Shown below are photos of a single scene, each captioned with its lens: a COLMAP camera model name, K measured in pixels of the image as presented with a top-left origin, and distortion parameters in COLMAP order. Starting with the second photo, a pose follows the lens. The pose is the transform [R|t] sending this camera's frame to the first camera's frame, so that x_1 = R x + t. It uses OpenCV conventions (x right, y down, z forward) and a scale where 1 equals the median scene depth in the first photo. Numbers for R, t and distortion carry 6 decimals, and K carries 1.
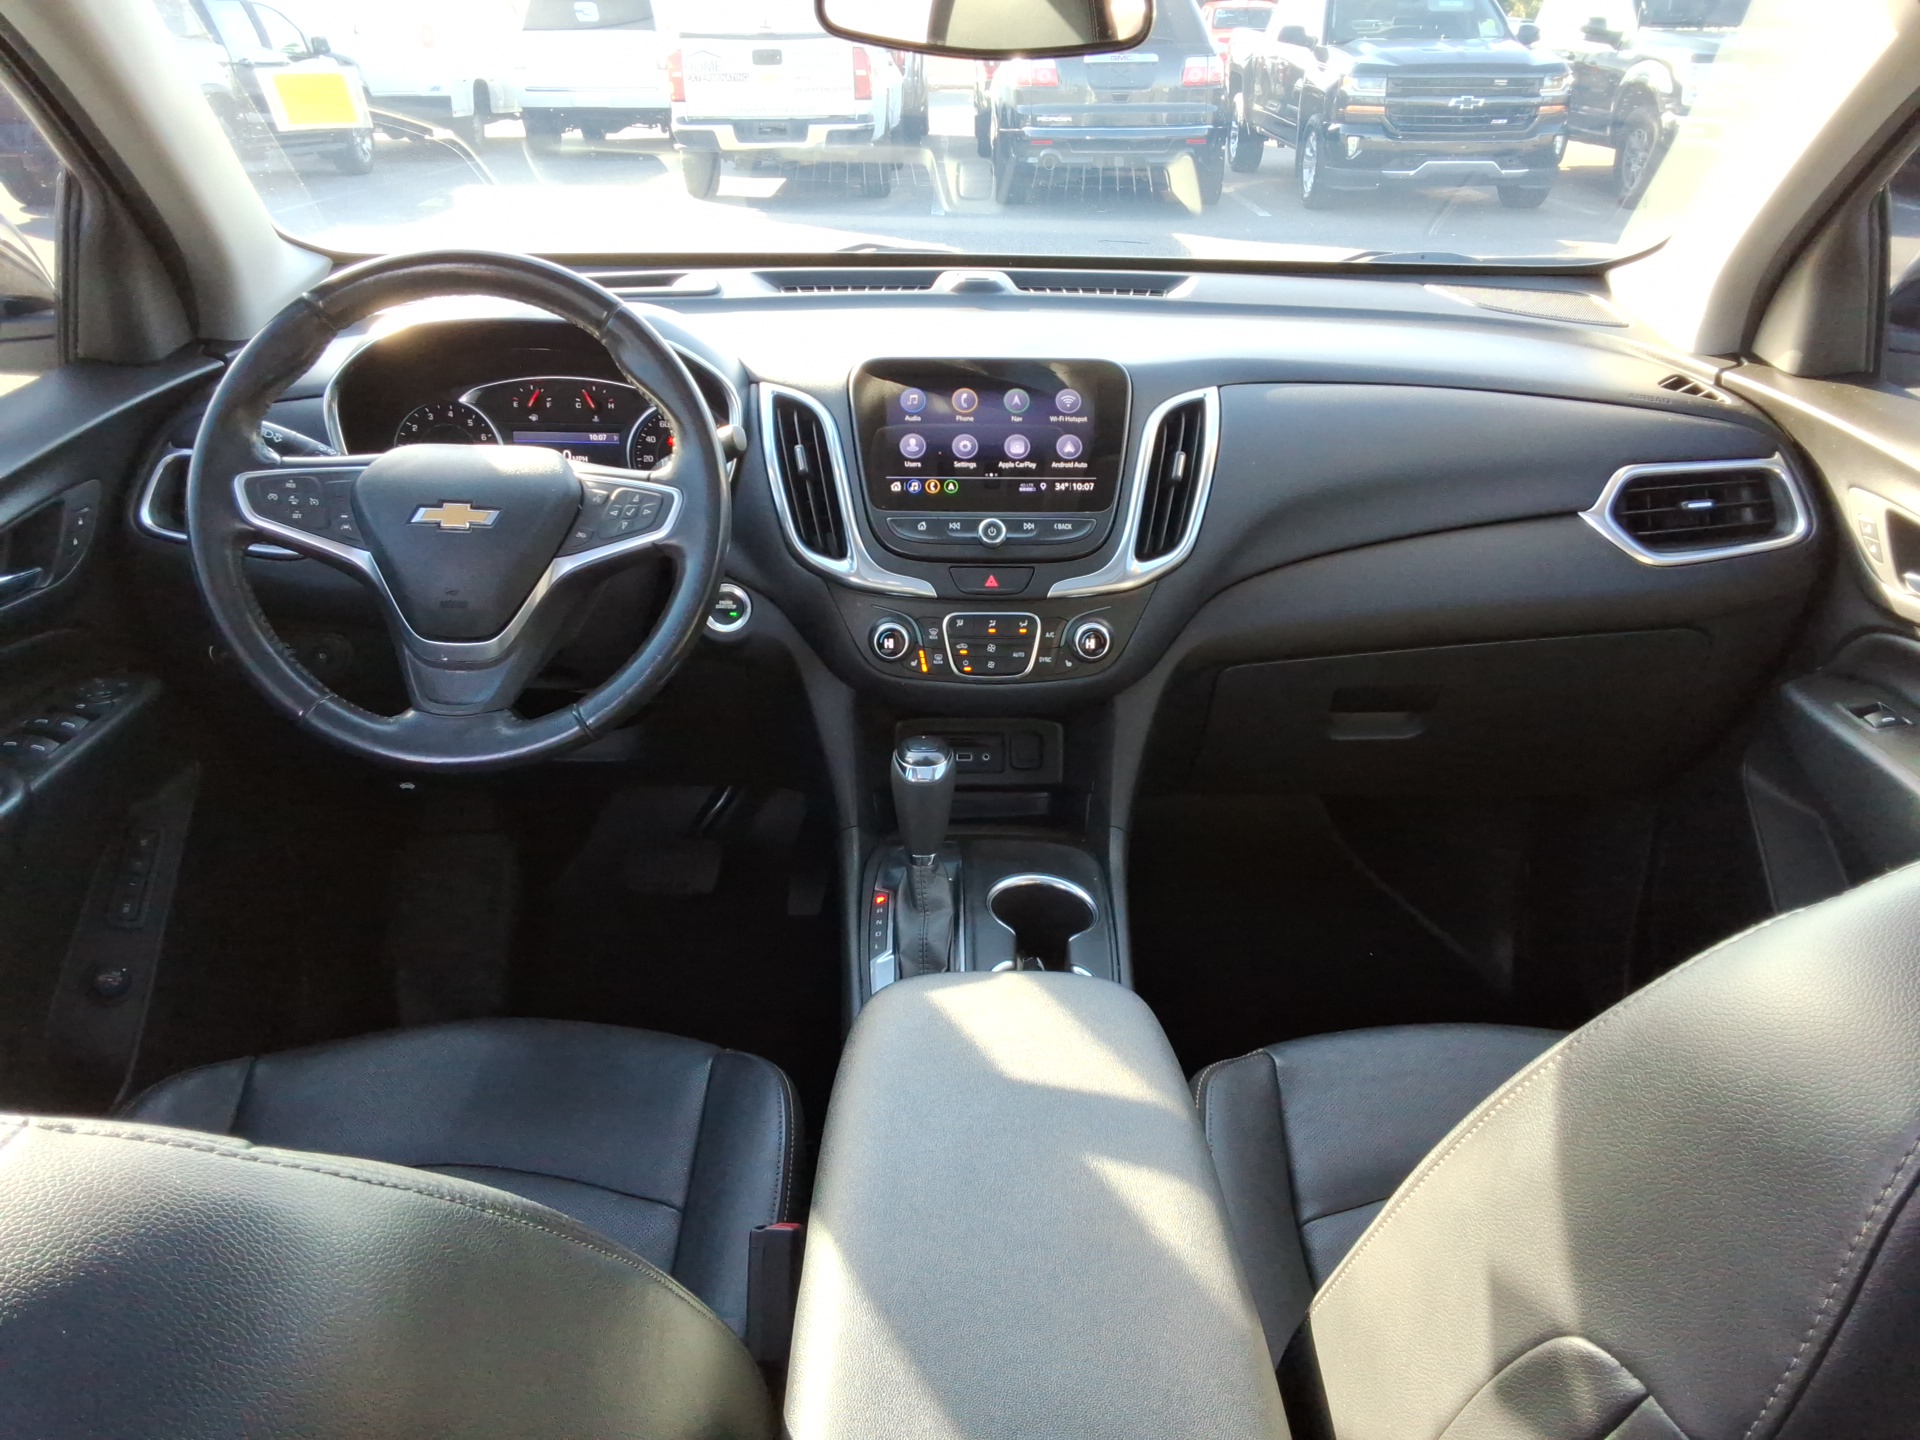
lens RADIAL K [[1529.9, 0, 973.6], [0, 1529.9, 691.8], [0, 0, 1]] dist [0.127920, -0.222584]
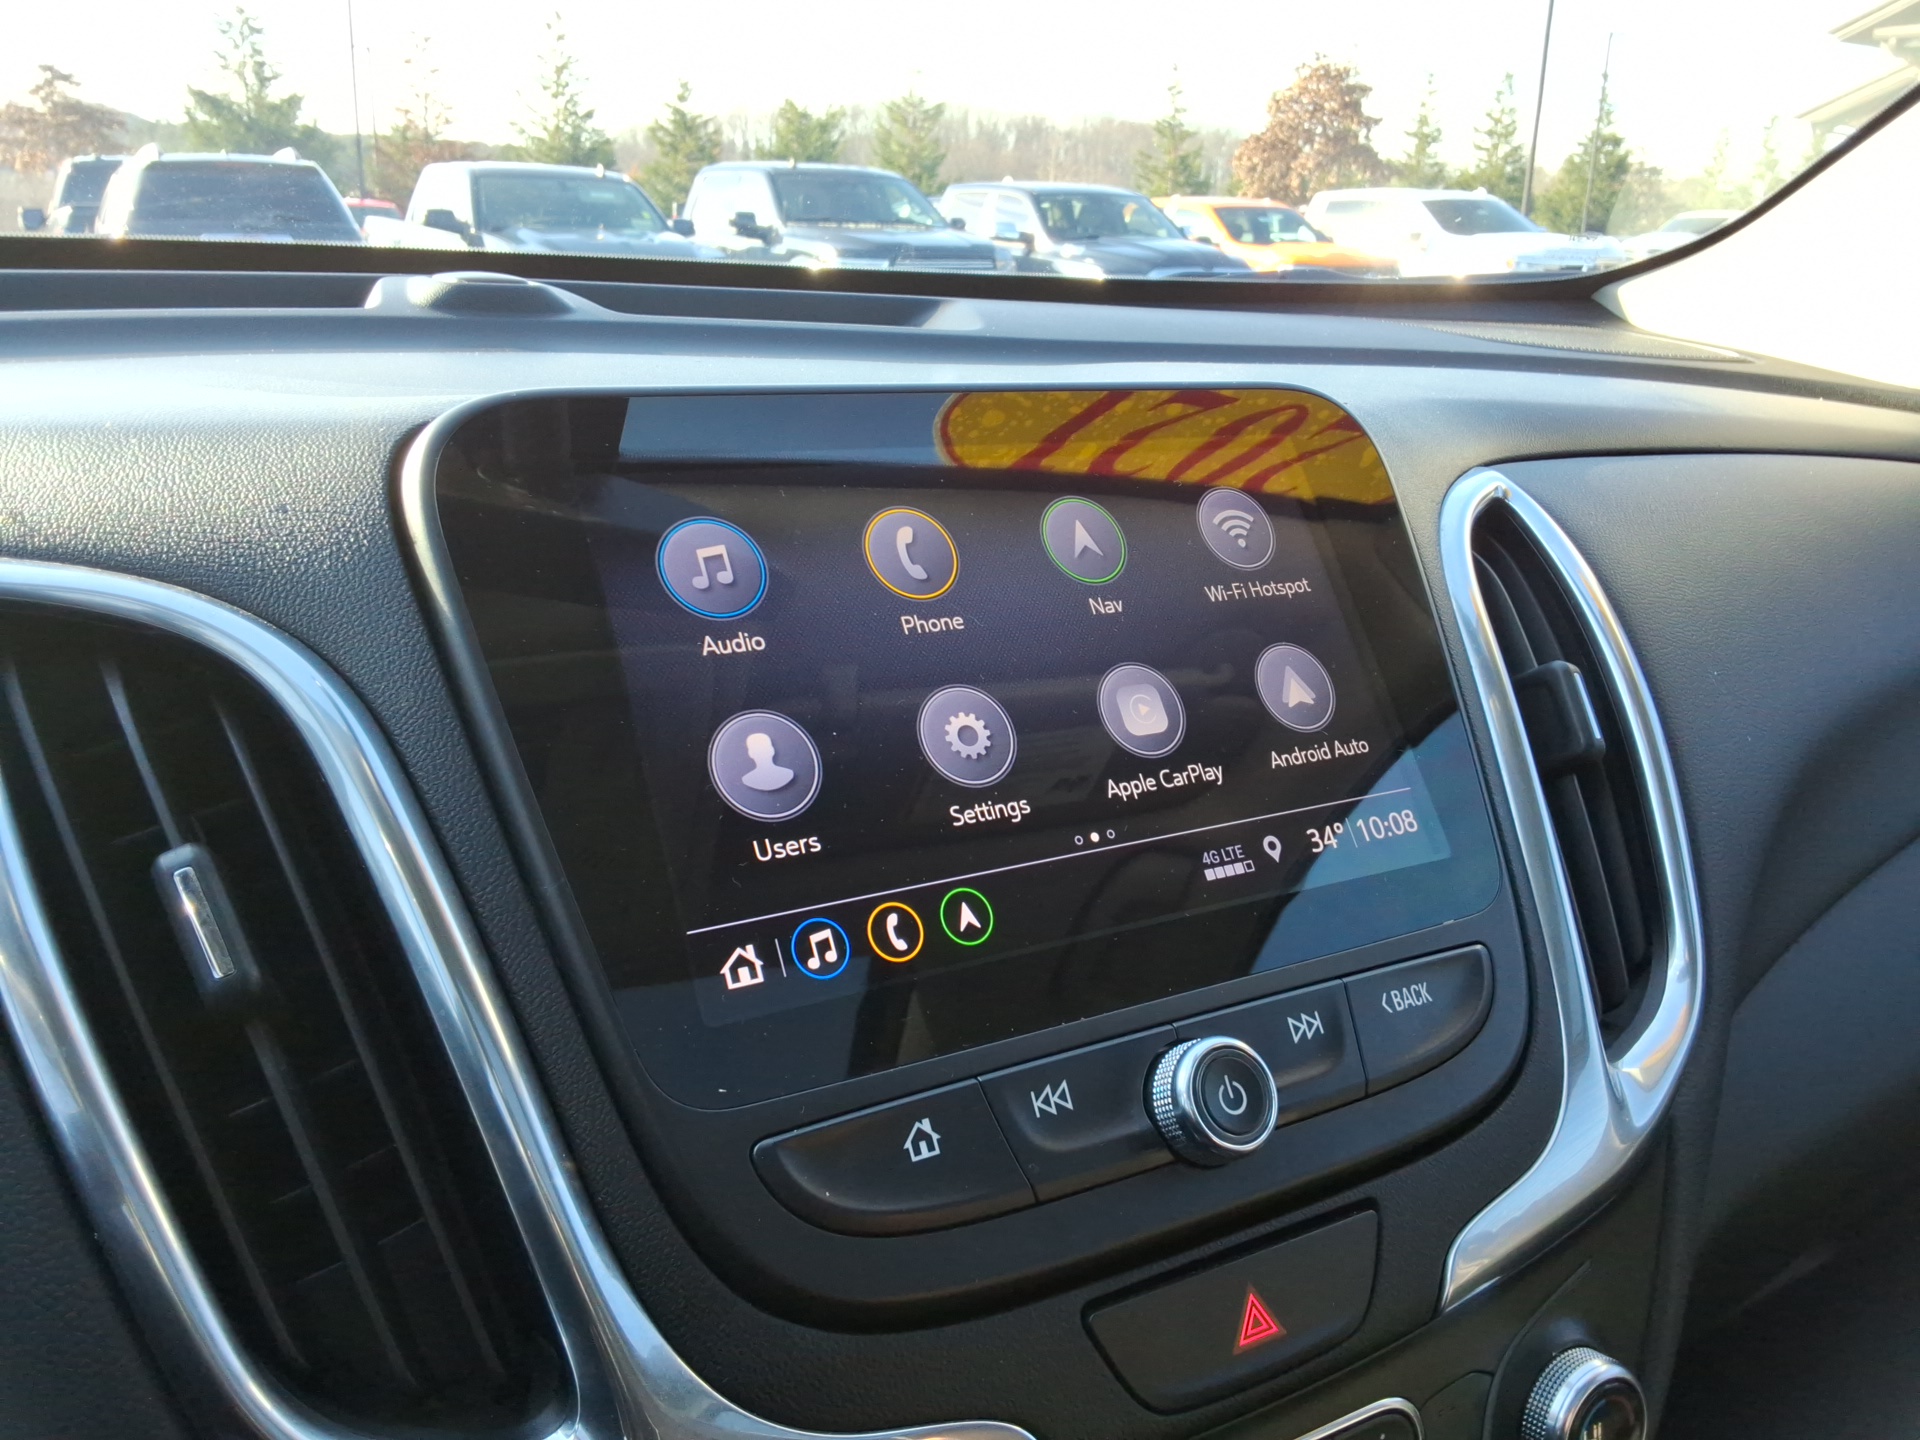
lens RADIAL K [[1529.9, 0, 973.6], [0, 1529.9, 691.8], [0, 0, 1]] dist [0.127920, -0.222584]
pose [[0.864651, -0.117231, 0.488504, -0.121083], [0.175239, 0.981697, -0.074586, -0.148963], [-0.470819, 0.150095, 0.869368, 0.792120]]
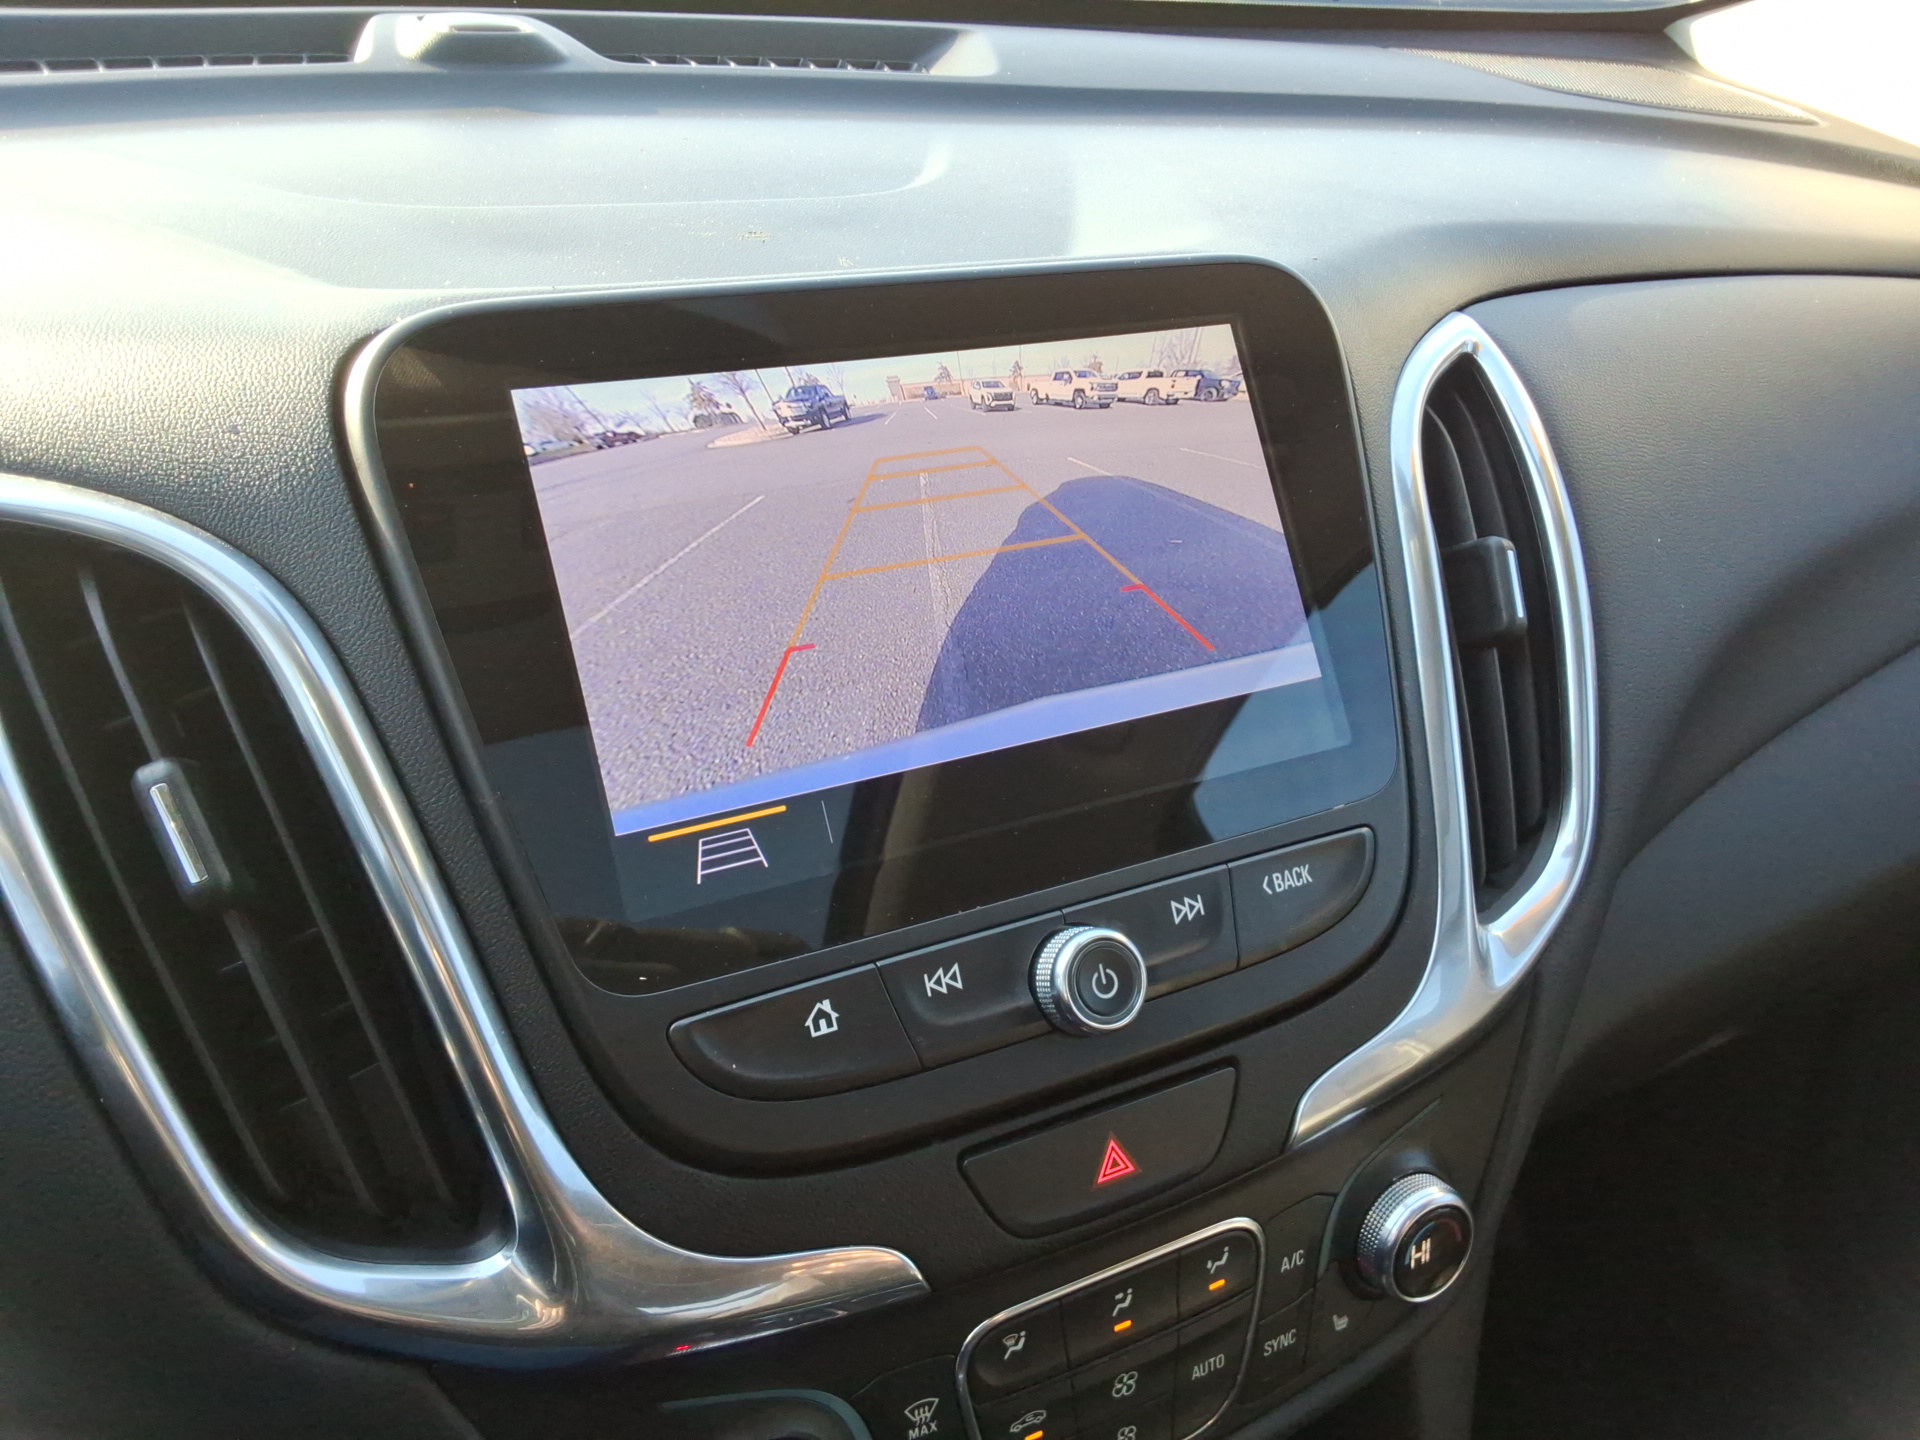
lens RADIAL K [[1529.9, 0, 973.6], [0, 1529.9, 691.8], [0, 0, 1]] dist [0.127920, -0.222584]
pose [[0.886400, -0.181514, 0.425849, -0.103923], [0.136620, 0.981520, 0.133990, -0.184346], [-0.442301, -0.060589, 0.894818, 0.765528]]
